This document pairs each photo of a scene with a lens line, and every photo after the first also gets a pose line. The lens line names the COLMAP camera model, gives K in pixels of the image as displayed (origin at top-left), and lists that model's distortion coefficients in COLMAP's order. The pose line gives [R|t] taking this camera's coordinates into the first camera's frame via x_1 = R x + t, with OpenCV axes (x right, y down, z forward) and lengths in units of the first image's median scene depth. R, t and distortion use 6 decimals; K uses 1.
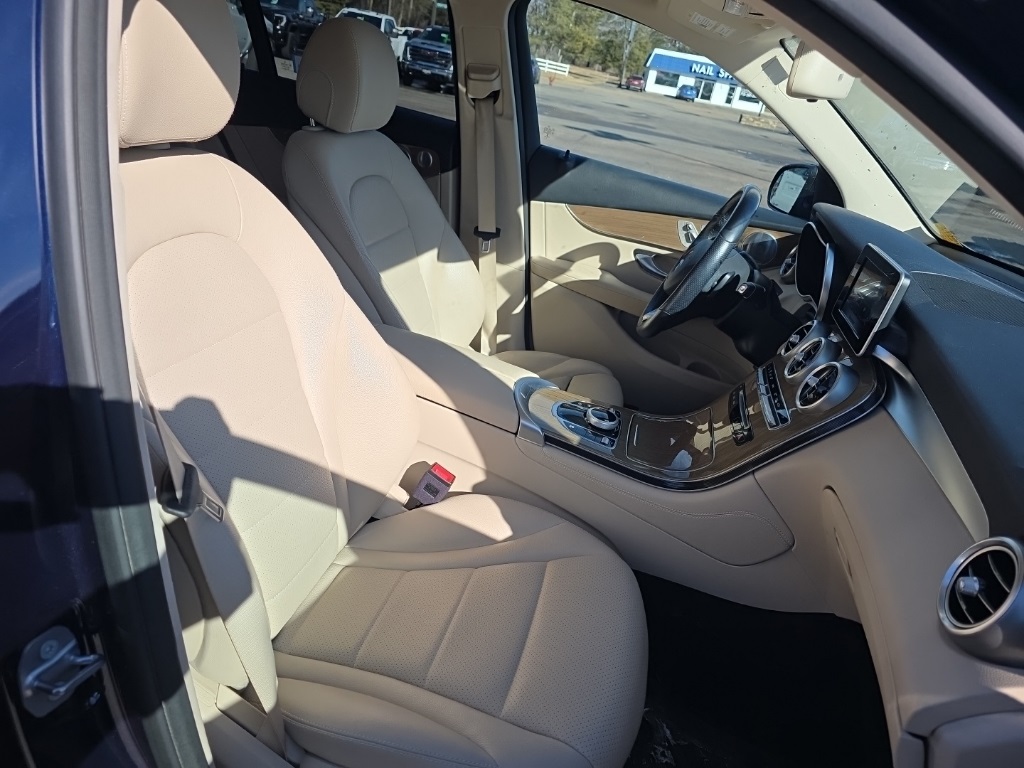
lens RADIAL K [[687.4, 0, 512.0], [0, 687.4, 384.0], [0, 0, 1]] dist [0.048351, -0.056950]
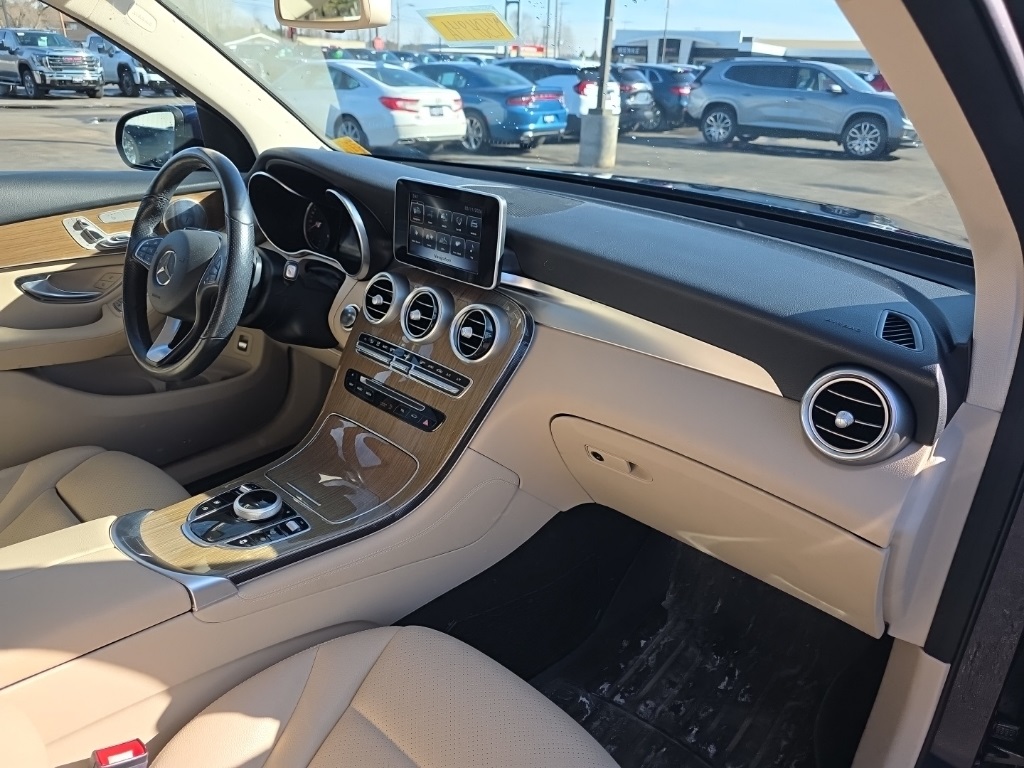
lens RADIAL K [[688.8, 0, 515.3], [0, 688.8, 372.5], [0, 0, 1]] dist [0.034761, -0.037490]
pose [[0.464980, -0.491175, 0.736573, -0.137590], [0.417342, 0.855350, 0.306923, -0.117187], [-0.780781, 0.164690, 0.602709, 0.210187]]
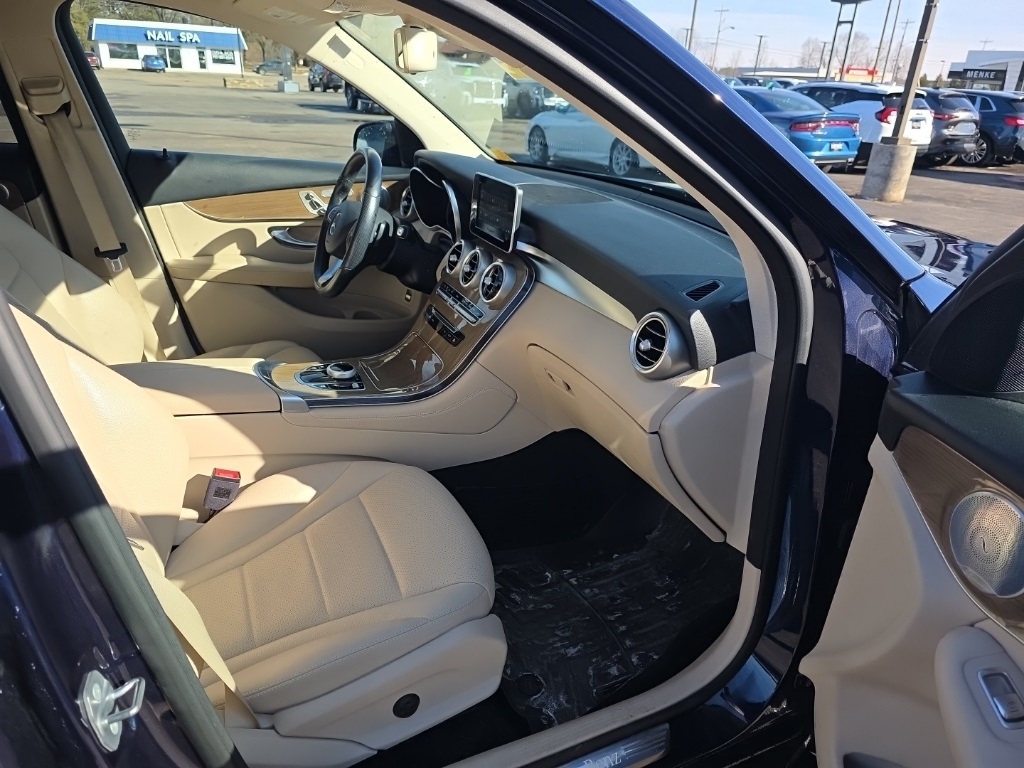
lens RADIAL K [[687.7, 0, 520.8], [0, 687.7, 386.7], [0, 0, 1]] dist [0.046350, -0.047366]
pose [[0.770815, -0.377938, 0.512843, -0.154483], [0.350106, 0.923861, 0.154618, 0.000995], [-0.532231, 0.060367, 0.844444, -0.085445]]
